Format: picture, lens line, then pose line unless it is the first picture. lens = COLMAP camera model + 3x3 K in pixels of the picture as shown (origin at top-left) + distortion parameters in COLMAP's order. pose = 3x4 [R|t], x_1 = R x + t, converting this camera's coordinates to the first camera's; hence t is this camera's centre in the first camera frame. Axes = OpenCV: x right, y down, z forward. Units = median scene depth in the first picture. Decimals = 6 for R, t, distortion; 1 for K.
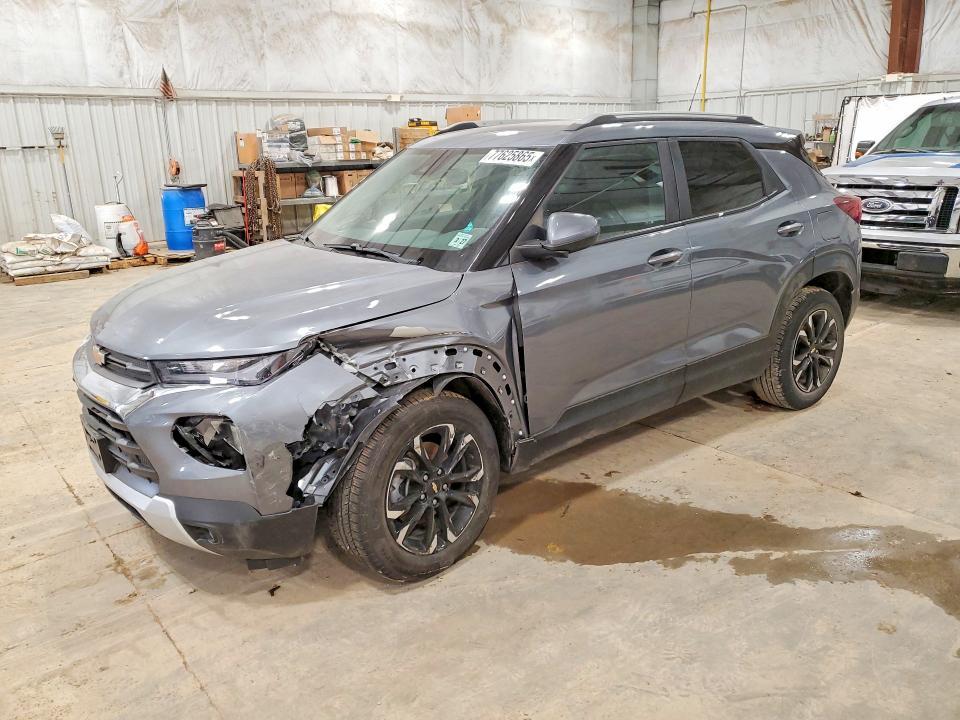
lens RADIAL K [[765.0, 0, 480.0], [0, 765.0, 360.0], [0, 0, 1]] dist [0.000089, 0.019759]
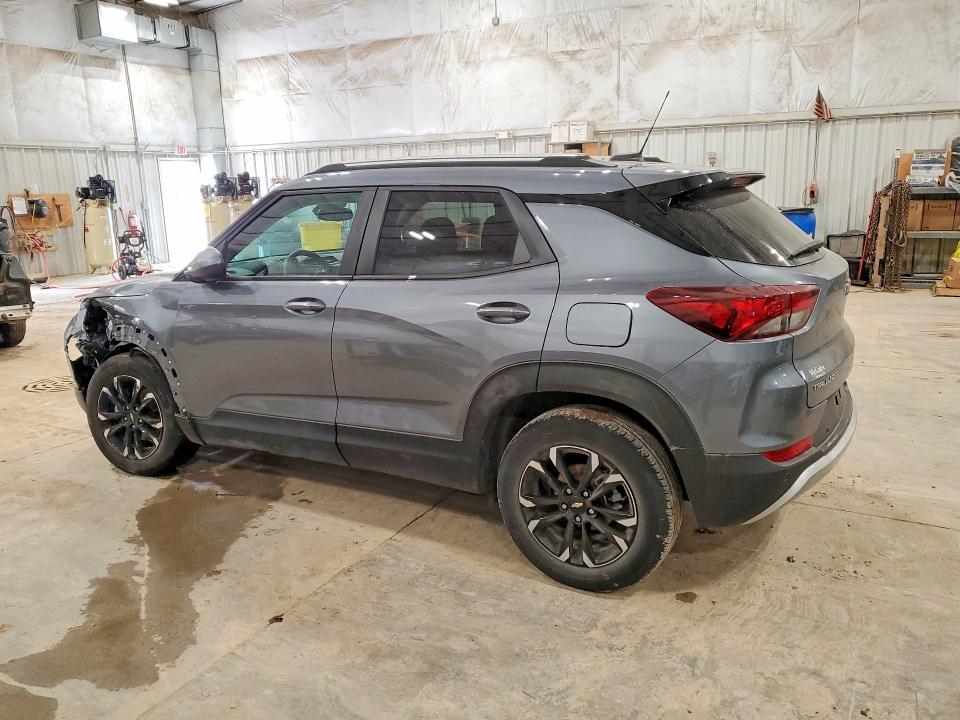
lens RADIAL K [[787.1, 0, 480.0], [0, 787.1, 360.0], [0, 0, 1]] dist [0.017185, -0.001179]
pose [[0.341976, 0.223593, -0.912720, 0.451646], [-0.239374, 0.959967, 0.145479, -0.095597], [0.908709, 0.168731, 0.381808, 0.289497]]
